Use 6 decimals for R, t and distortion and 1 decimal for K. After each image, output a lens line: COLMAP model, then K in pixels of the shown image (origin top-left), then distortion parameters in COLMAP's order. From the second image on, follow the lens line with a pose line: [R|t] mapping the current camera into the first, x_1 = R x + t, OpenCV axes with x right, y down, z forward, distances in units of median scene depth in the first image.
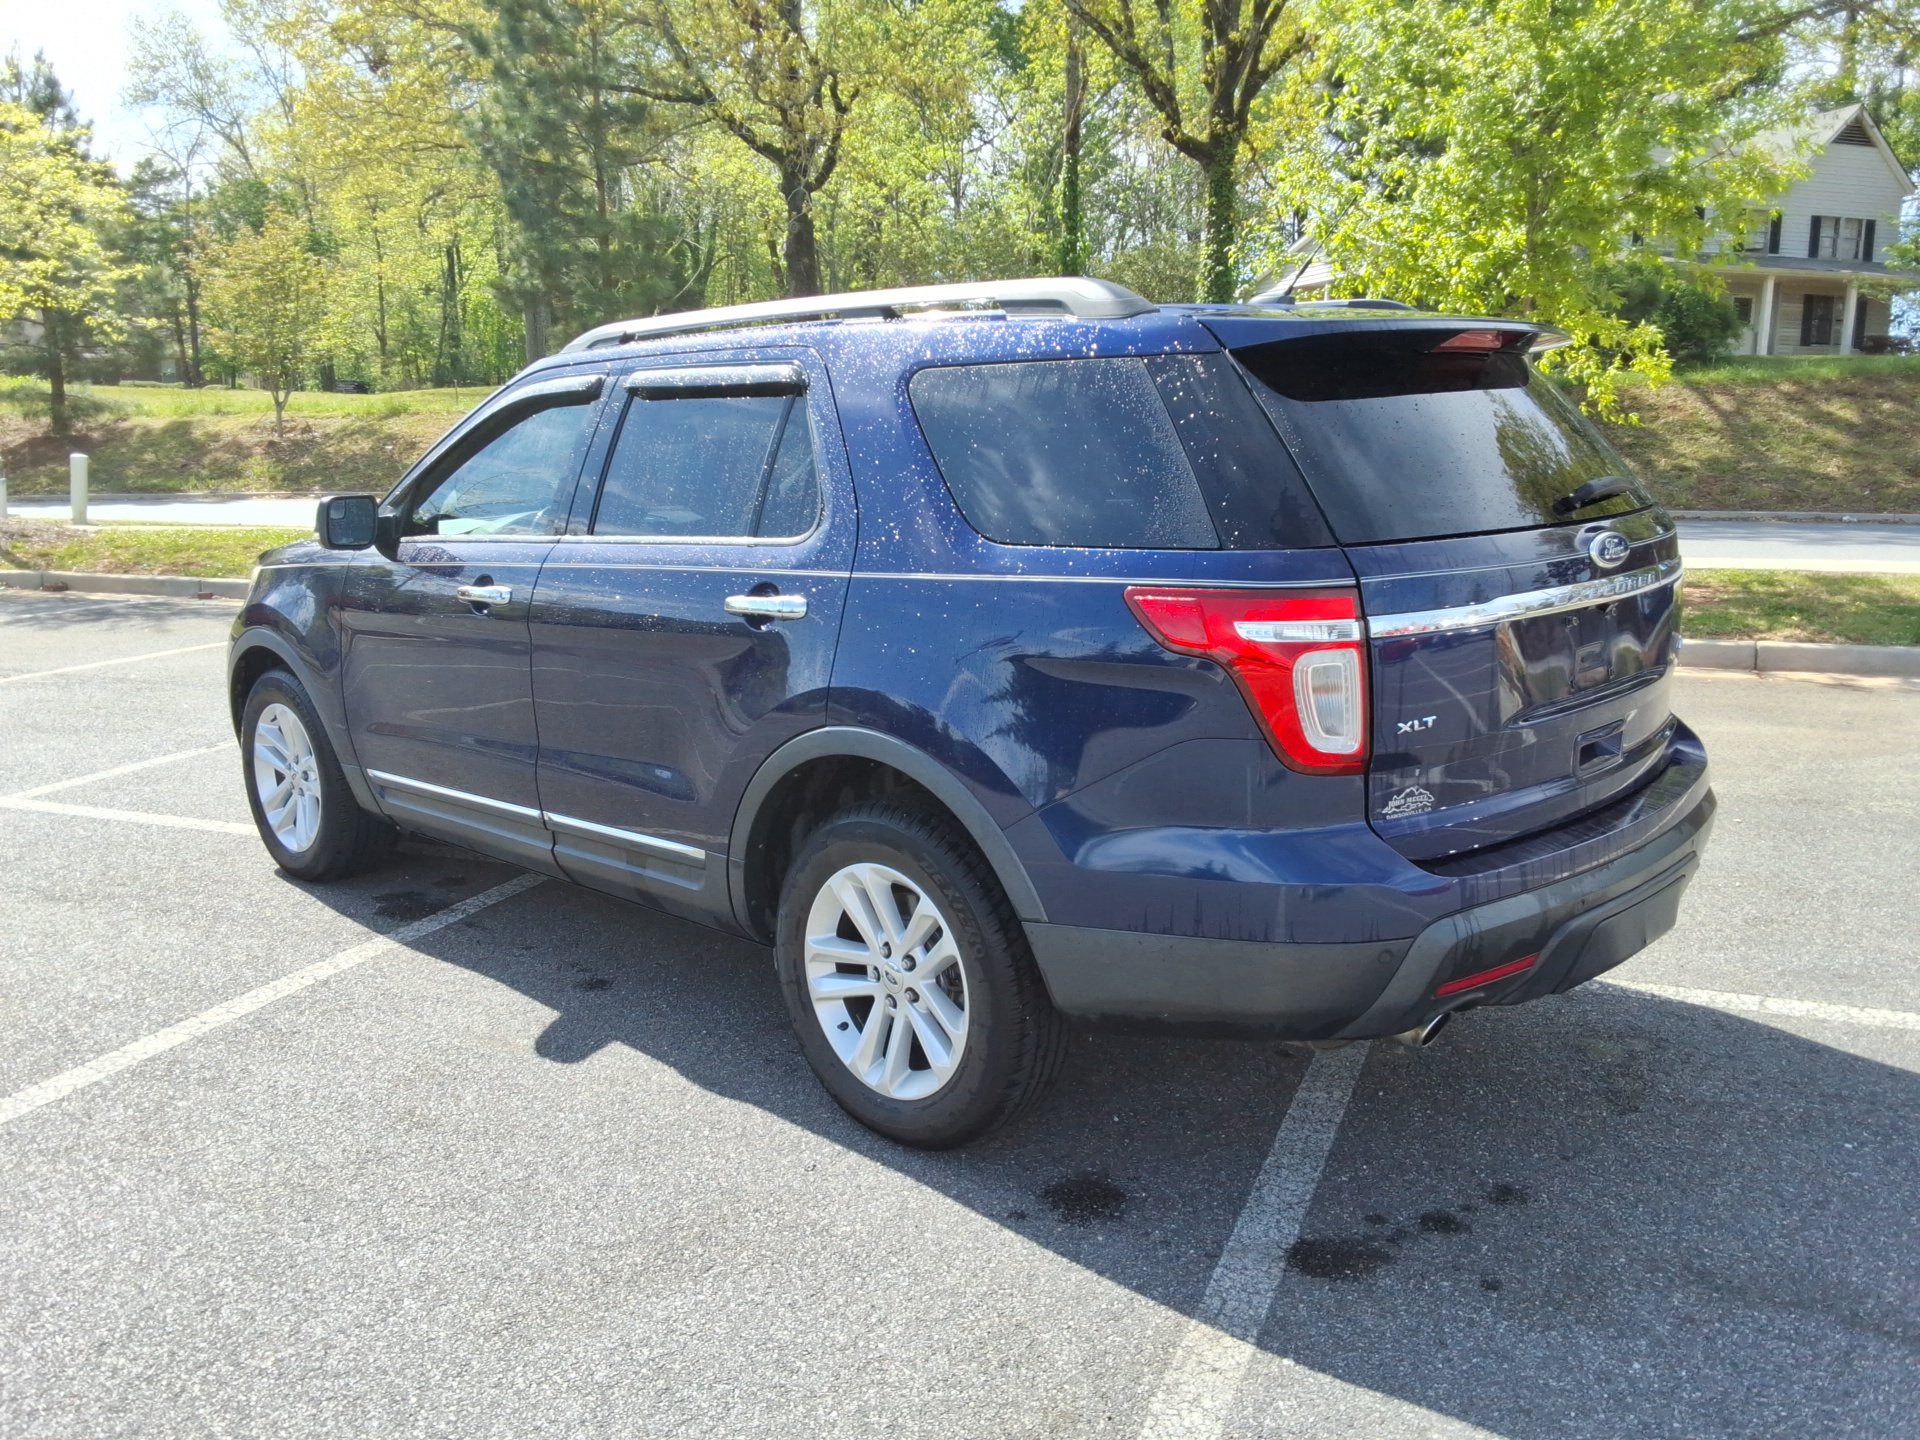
lens RADIAL K [[1546.9, 0, 978.6], [0, 1546.9, 718.3], [0, 0, 1]] dist [0.101280, -0.161882]
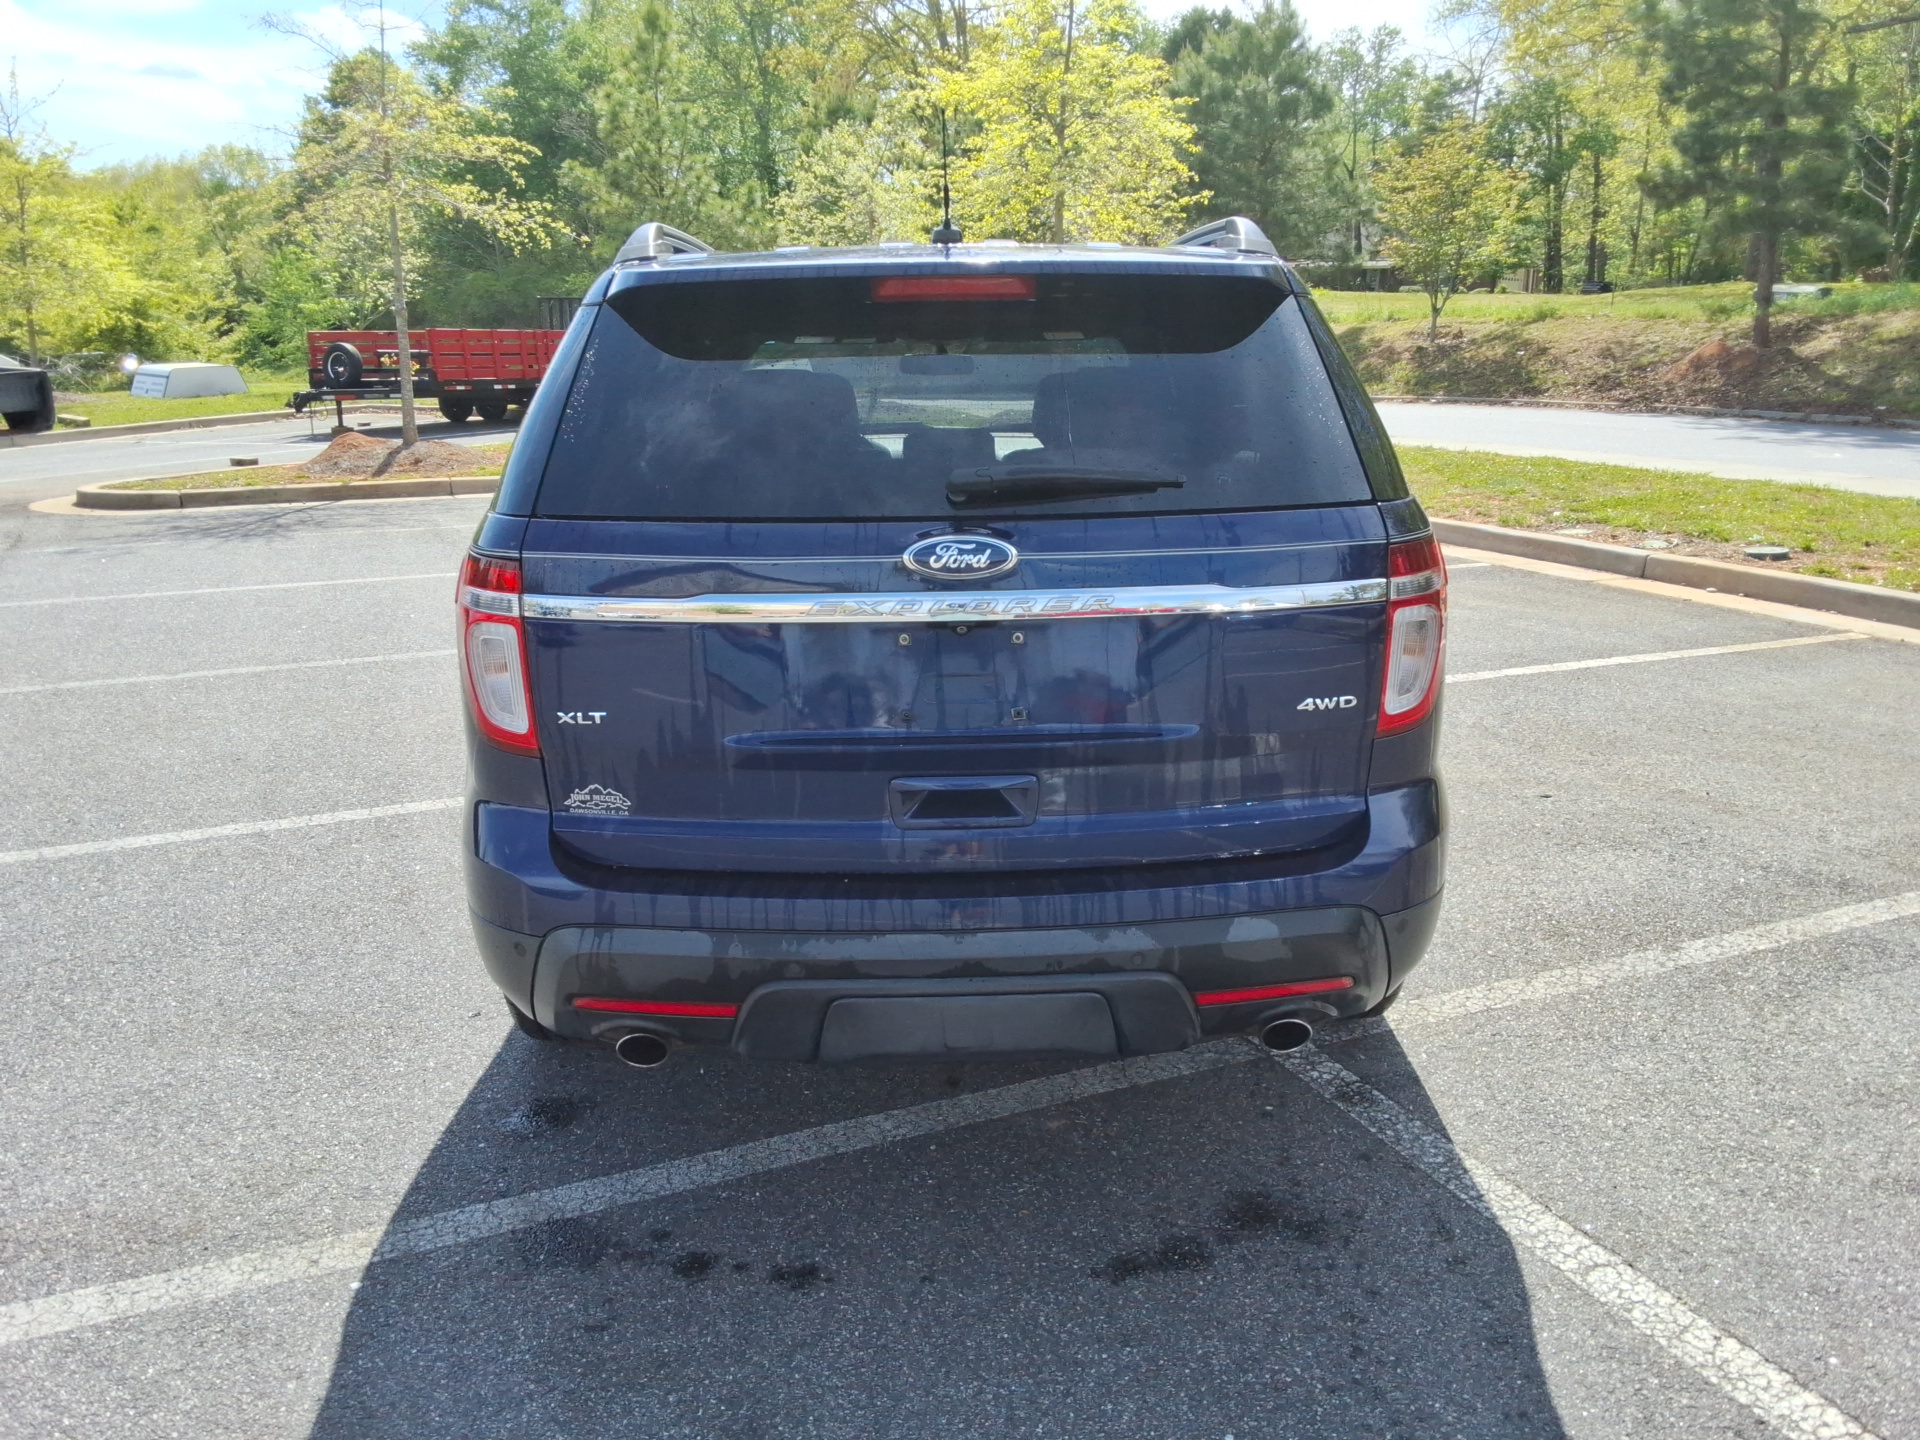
lens RADIAL K [[1546.9, 0, 978.6], [0, 1546.9, 718.3], [0, 0, 1]] dist [0.101280, -0.161882]
pose [[0.707002, 0.174496, -0.685346, 0.110514], [-0.132332, 0.984607, 0.114177, -0.013525], [0.694720, 0.009970, 0.719211, 0.050741]]
